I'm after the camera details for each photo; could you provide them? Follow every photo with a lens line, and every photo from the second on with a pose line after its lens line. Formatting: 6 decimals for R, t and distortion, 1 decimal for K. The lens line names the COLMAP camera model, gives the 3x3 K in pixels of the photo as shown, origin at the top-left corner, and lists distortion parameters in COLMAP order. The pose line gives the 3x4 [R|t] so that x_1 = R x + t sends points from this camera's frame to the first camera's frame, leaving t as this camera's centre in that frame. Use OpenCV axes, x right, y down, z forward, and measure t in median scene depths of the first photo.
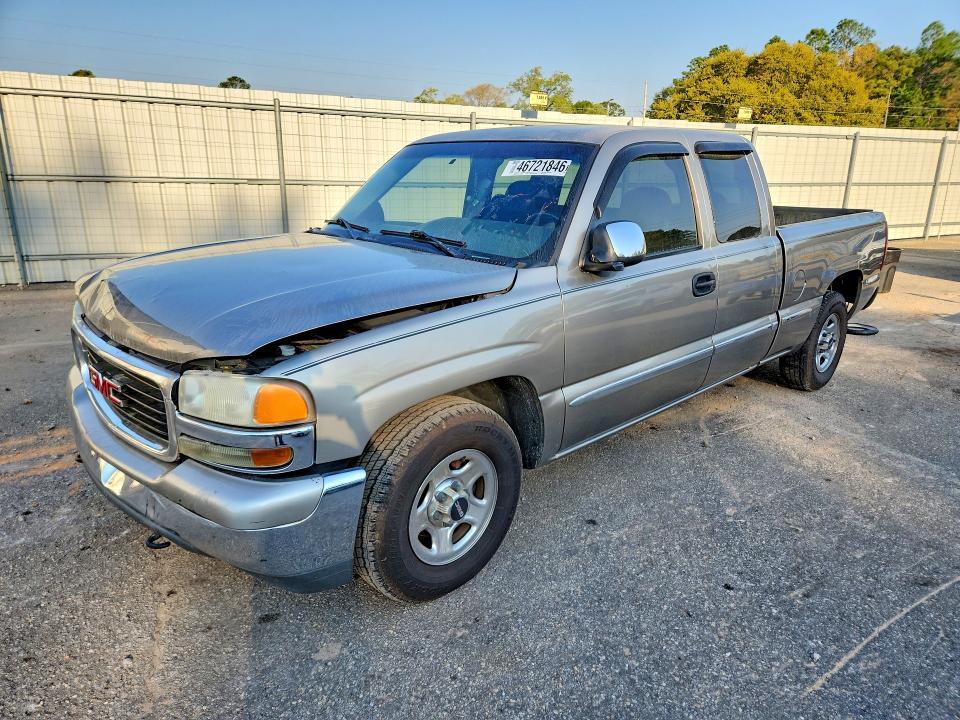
lens RADIAL K [[685.6, 0, 480.0], [0, 685.6, 360.0], [0, 0, 1]] dist [0.065629, -0.066711]
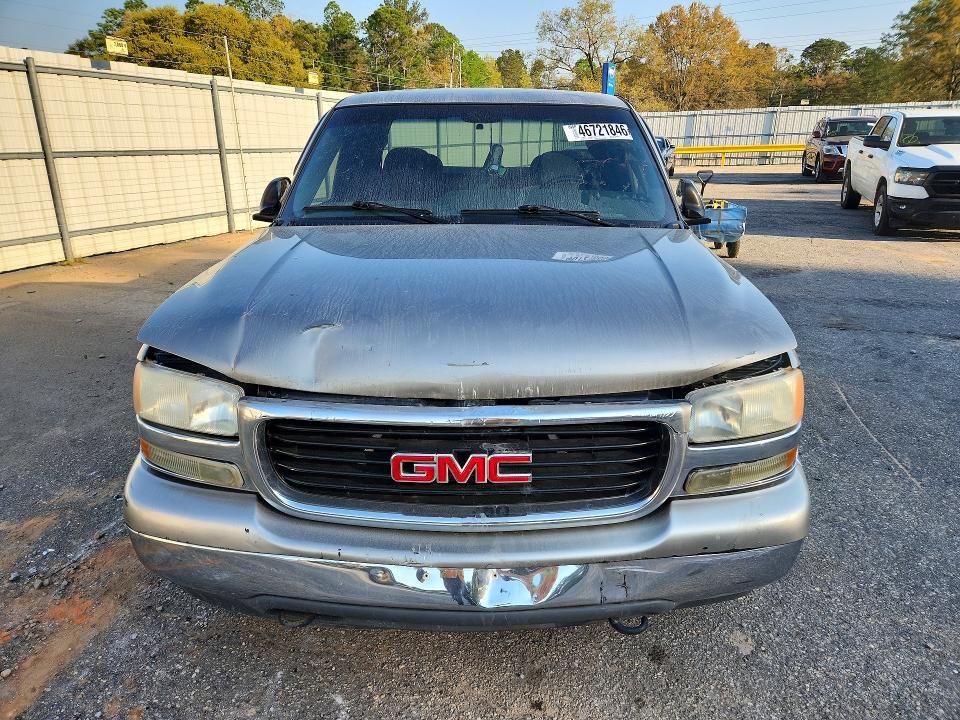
lens RADIAL K [[685.6, 0, 480.0], [0, 685.6, 360.0], [0, 0, 1]] dist [0.065629, -0.066711]
pose [[0.675156, -0.237308, 0.698463, -0.125093], [0.204878, 0.969914, 0.131494, -0.019221], [-0.708654, 0.054321, 0.703462, 0.066743]]
